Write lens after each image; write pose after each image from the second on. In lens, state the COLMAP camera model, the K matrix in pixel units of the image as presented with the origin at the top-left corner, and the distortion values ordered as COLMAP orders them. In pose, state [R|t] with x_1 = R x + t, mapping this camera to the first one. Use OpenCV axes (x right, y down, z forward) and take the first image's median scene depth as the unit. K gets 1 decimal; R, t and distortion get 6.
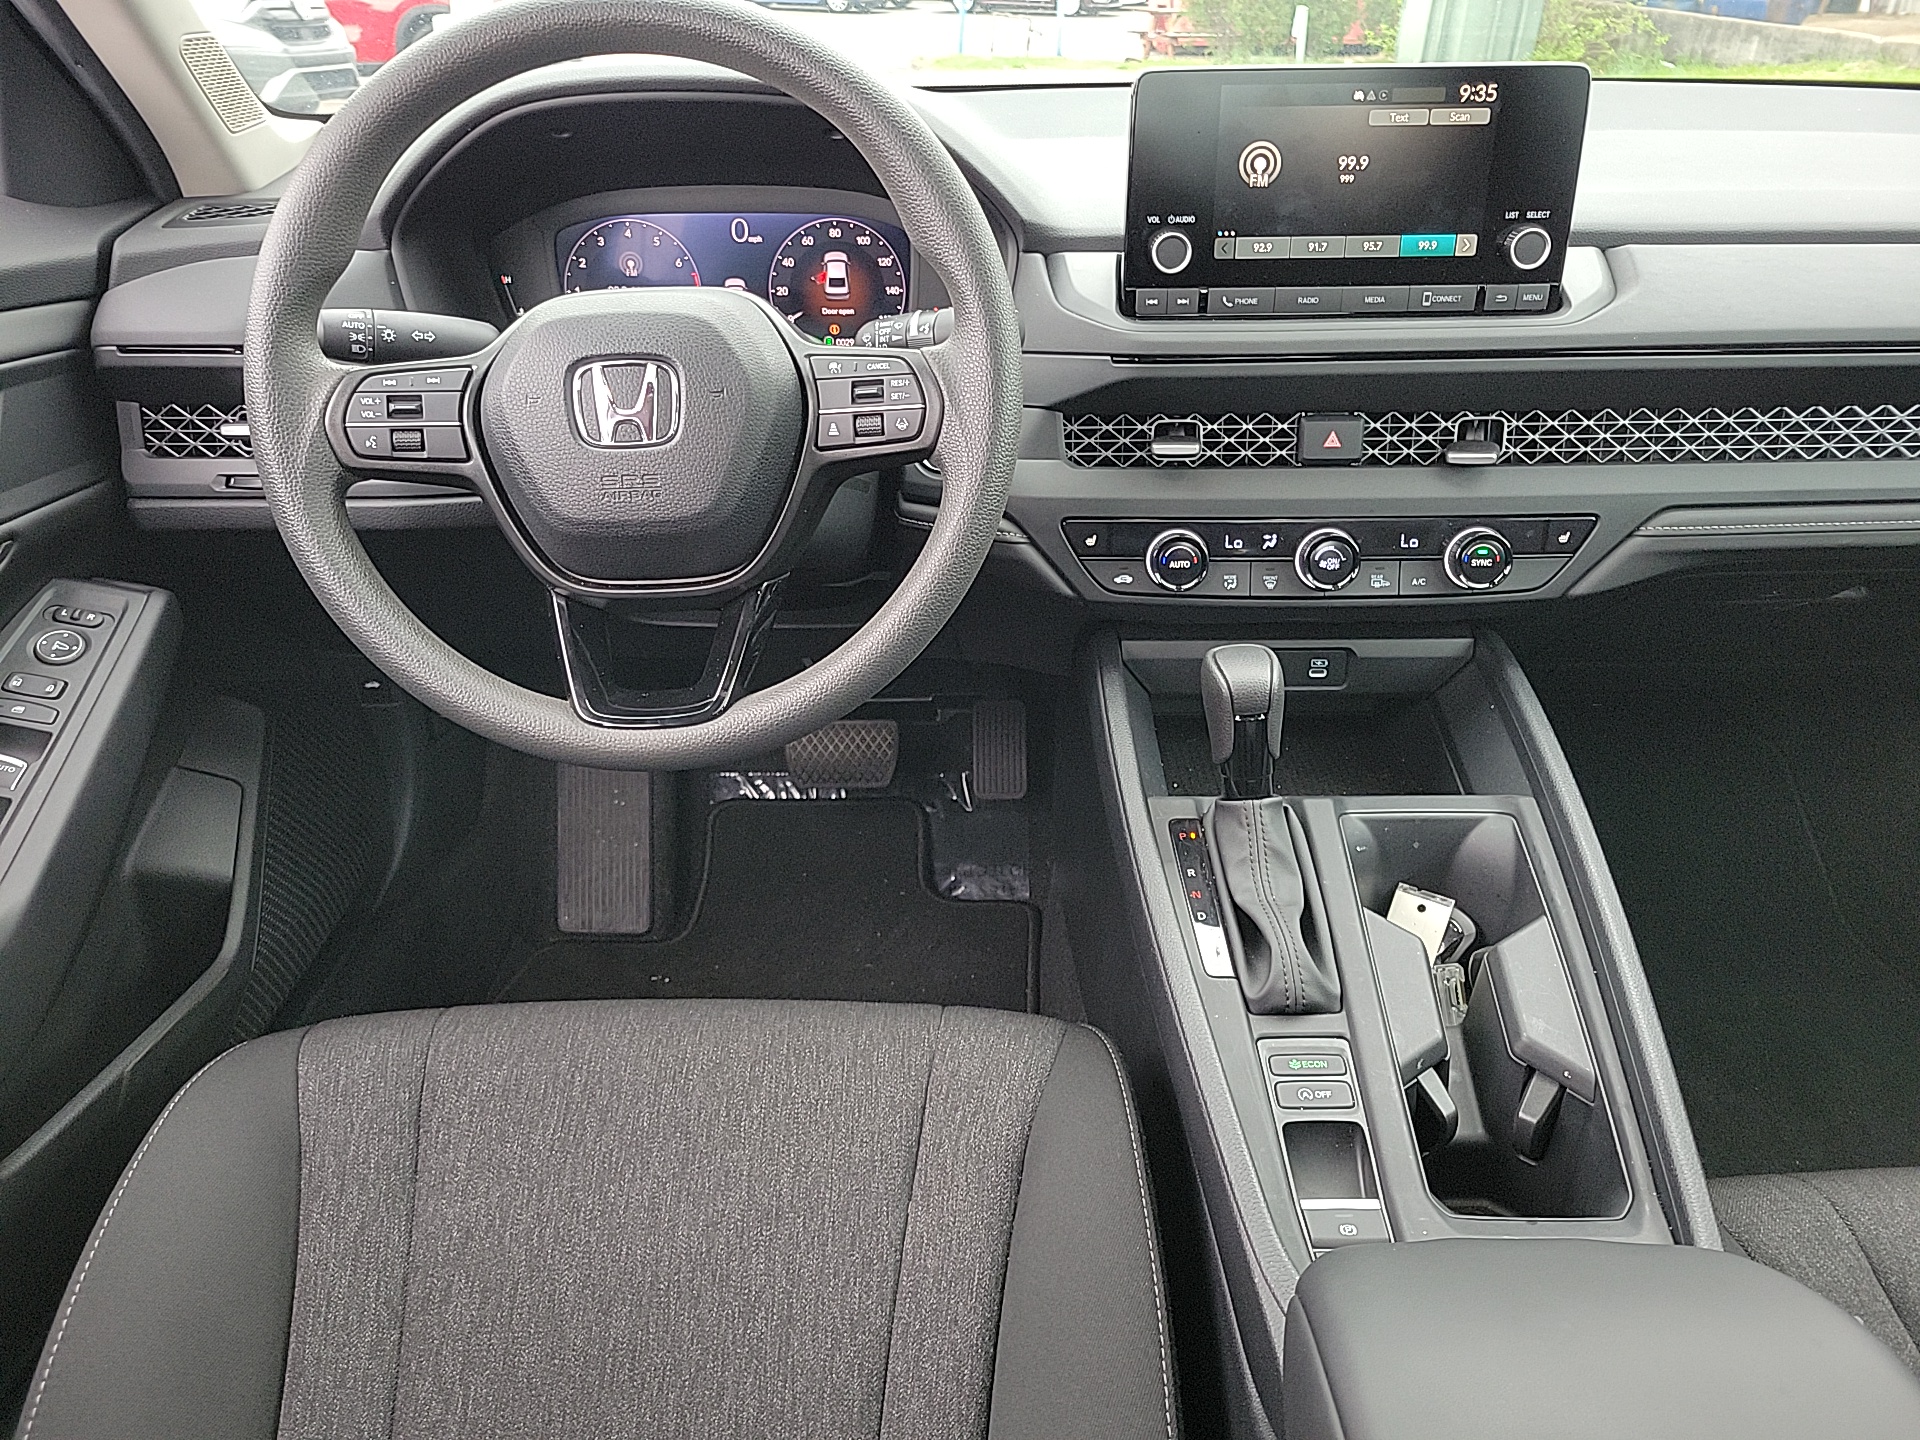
lens RADIAL K [[1423.6, 0, 942.2], [0, 1423.6, 743.3], [0, 0, 1]] dist [0.047302, -0.031811]
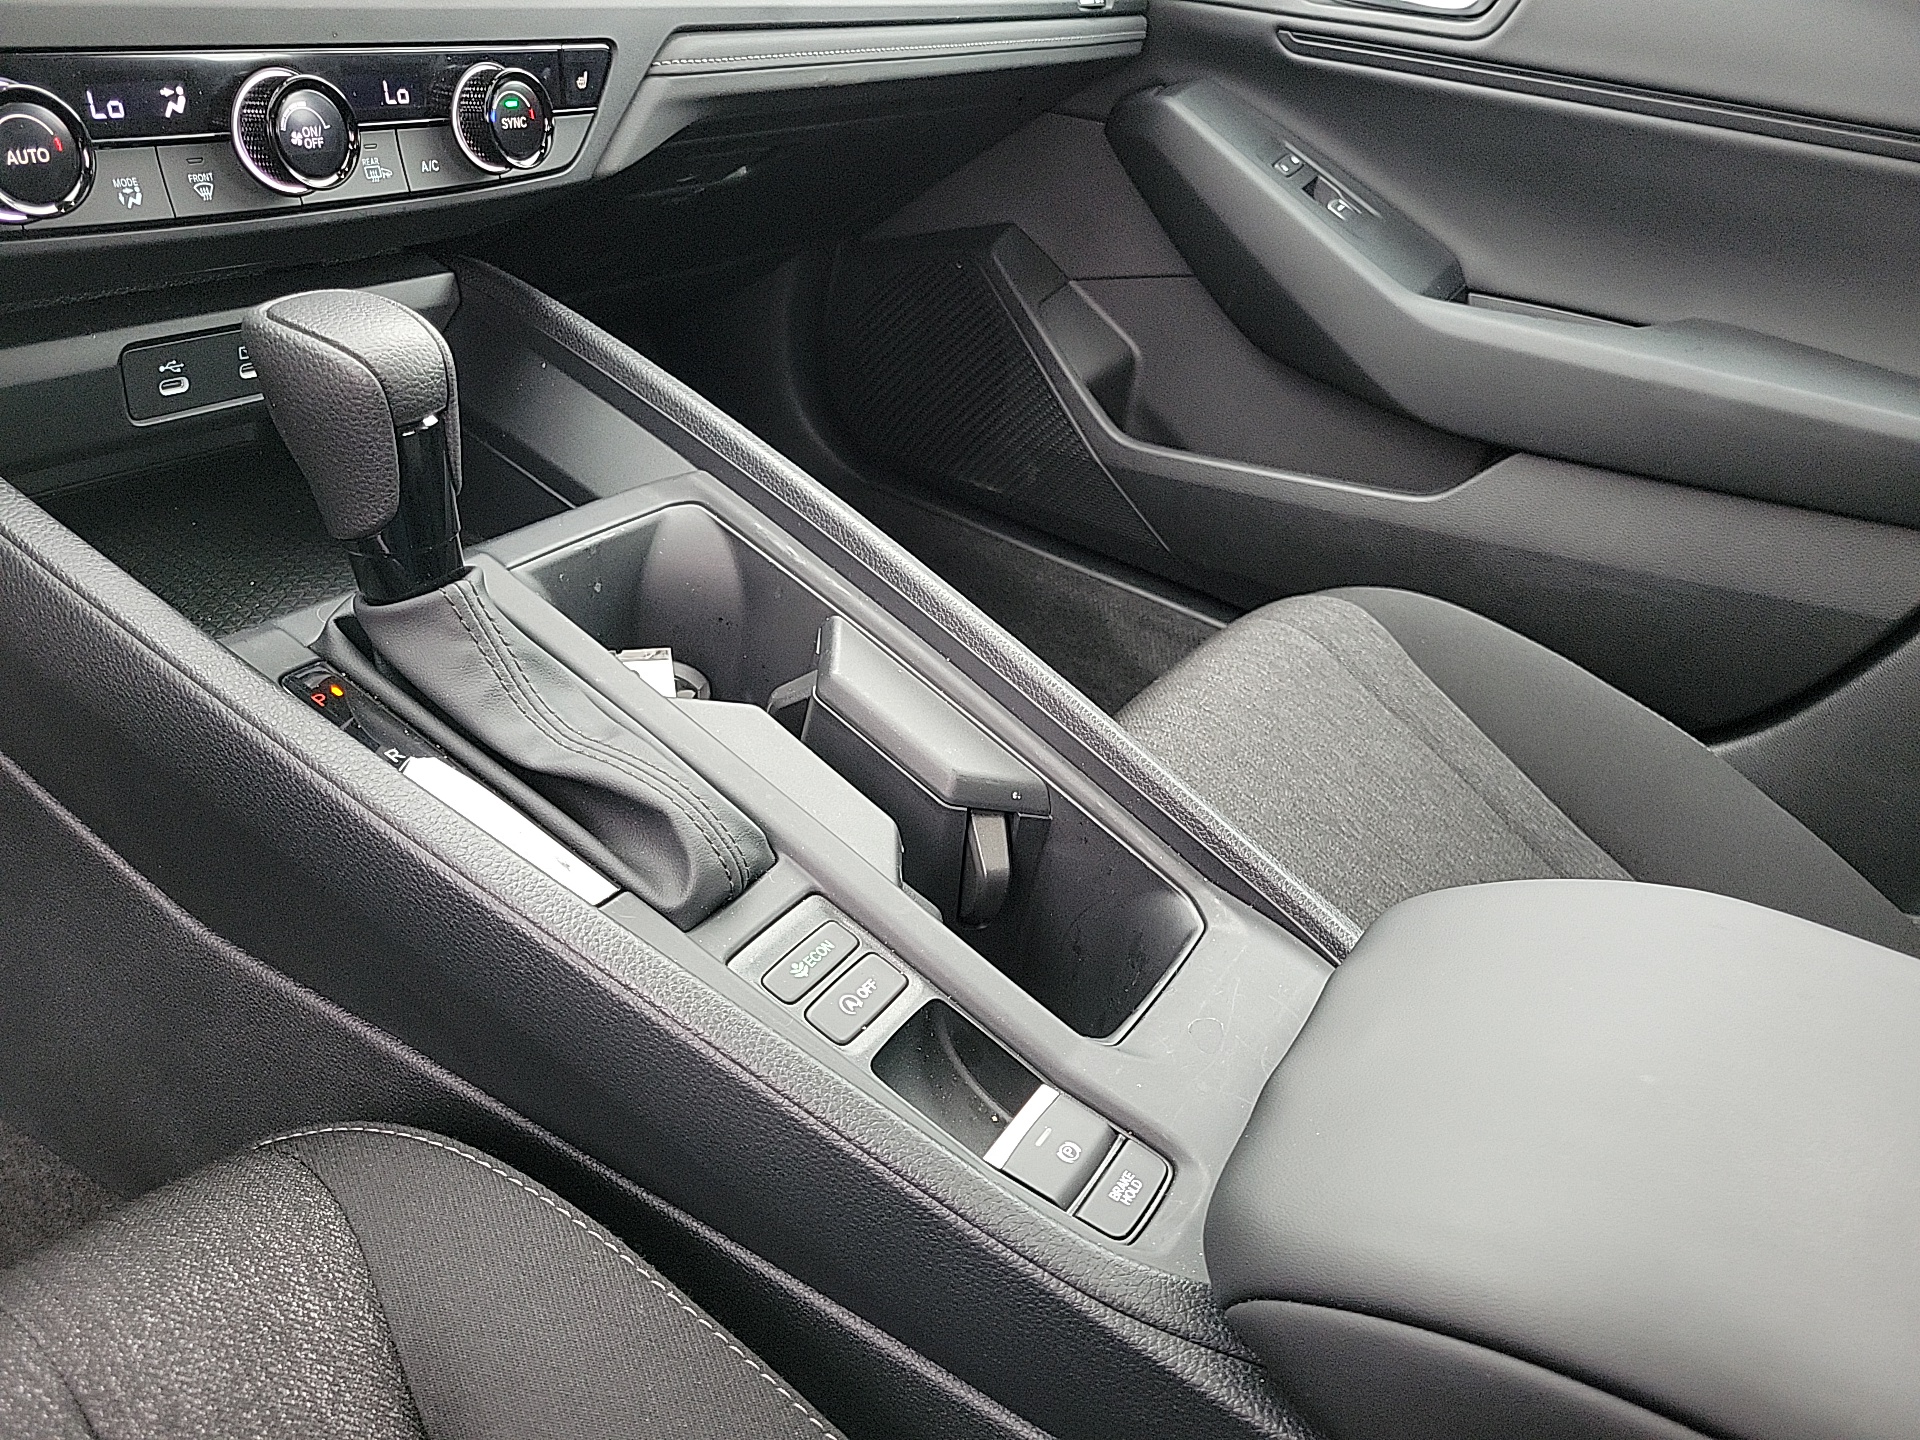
lens RADIAL K [[1423.6, 0, 973.8], [0, 1423.6, 714.6], [0, 0, 1]] dist [0.047302, -0.031811]
pose [[0.496097, -0.376456, 0.782412, -0.113052], [0.225379, 0.926064, 0.302671, -0.031261], [-0.838506, 0.026185, 0.544263, 0.491229]]
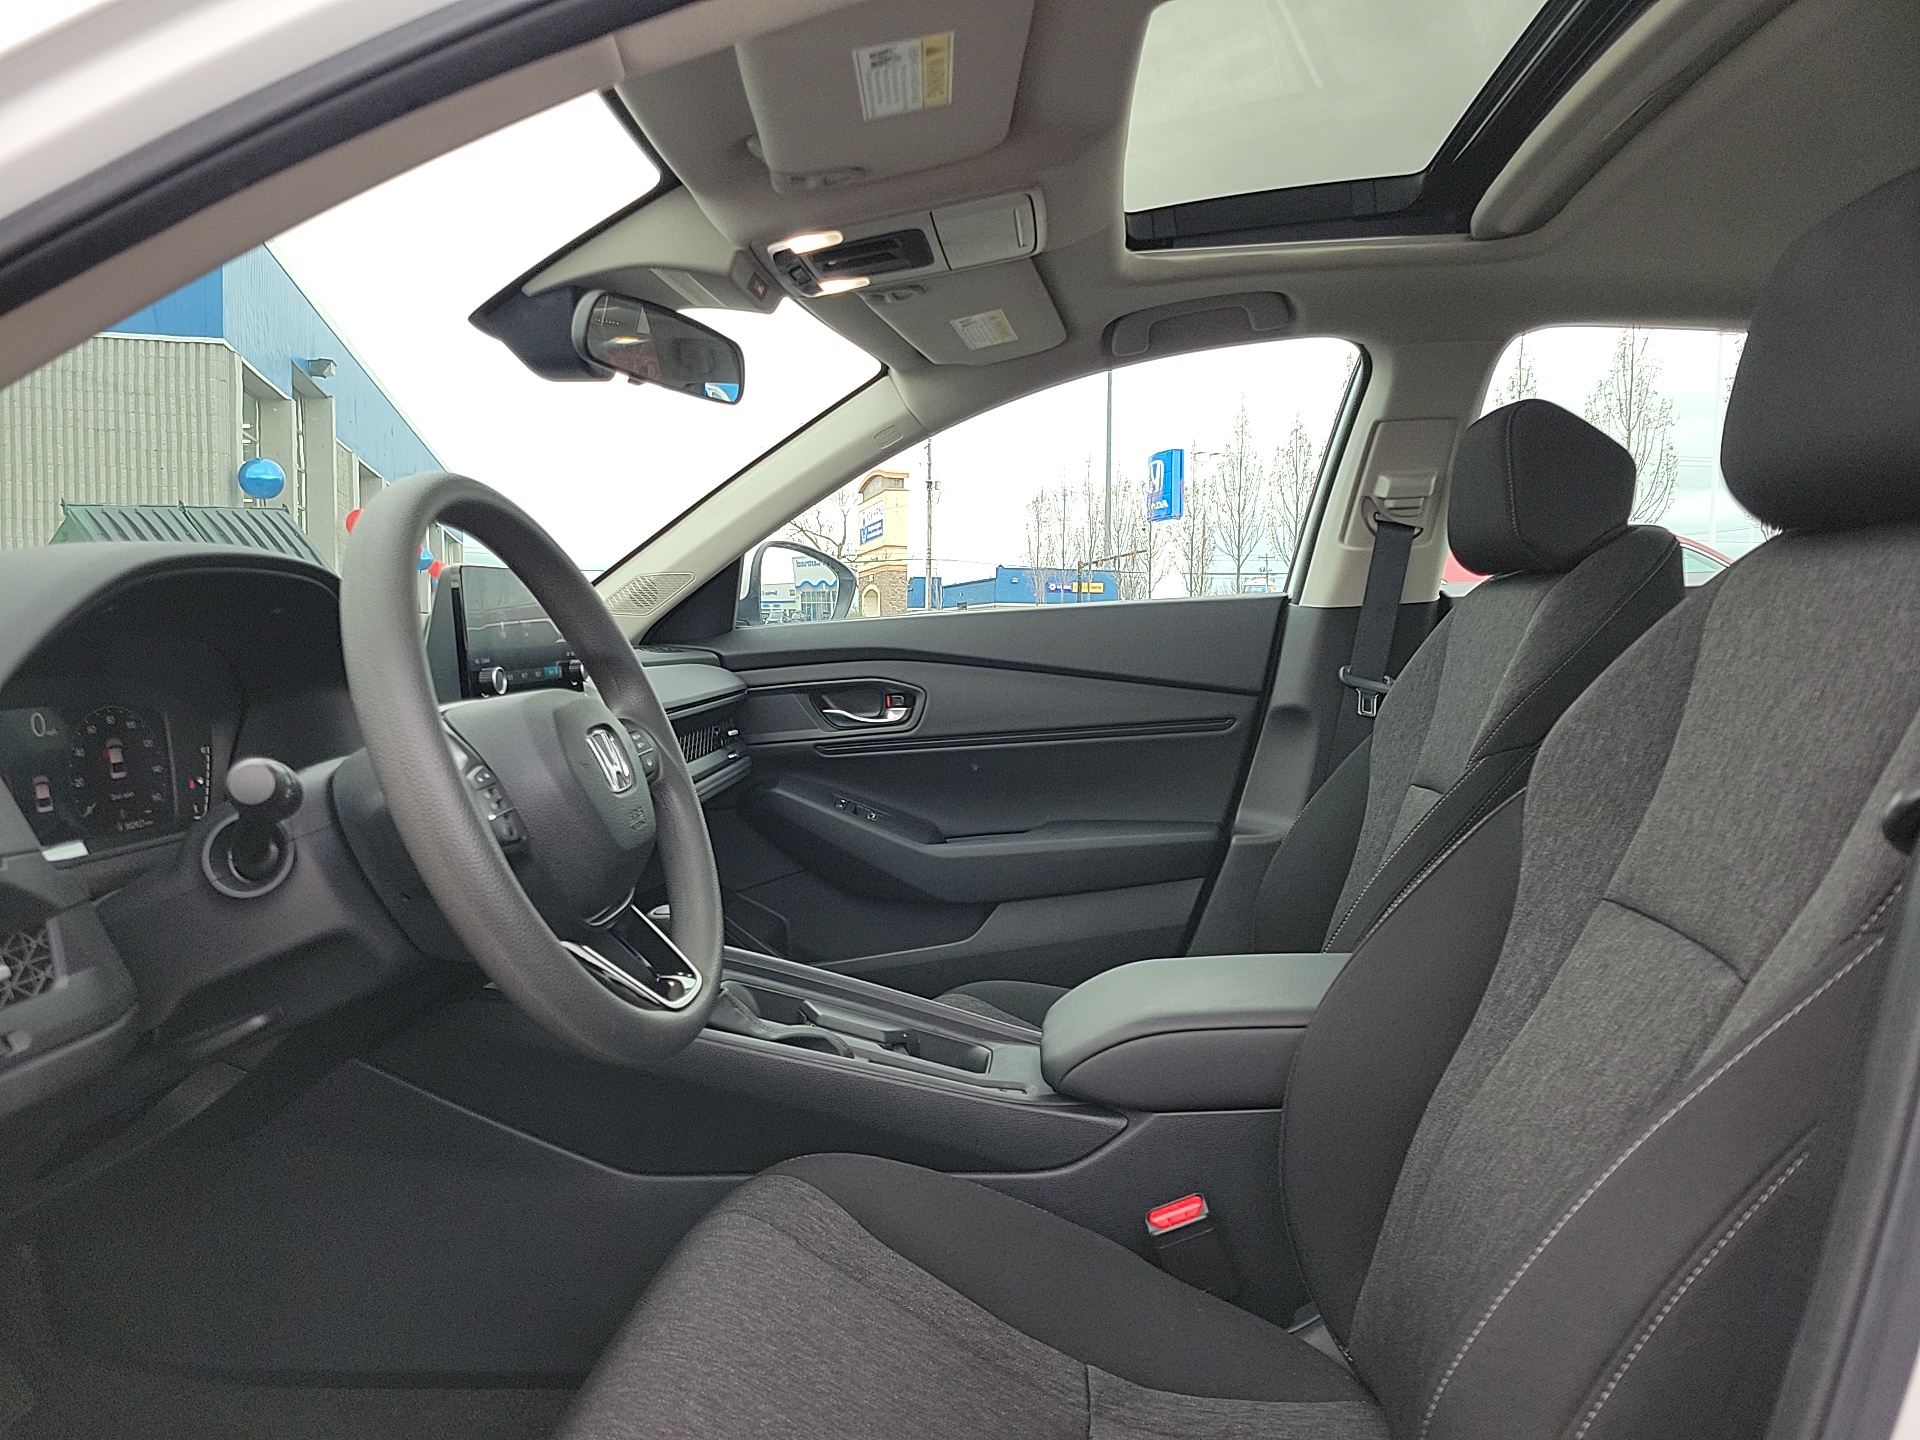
lens RADIAL K [[1423.6, 0, 940.2], [0, 1423.6, 720.6], [0, 0, 1]] dist [0.047302, -0.031811]
pose [[0.088902, -0.073667, 0.993312, -1.133672], [0.462177, 0.886453, 0.024377, -0.133813], [-0.882320, 0.456919, 0.112855, 0.441424]]
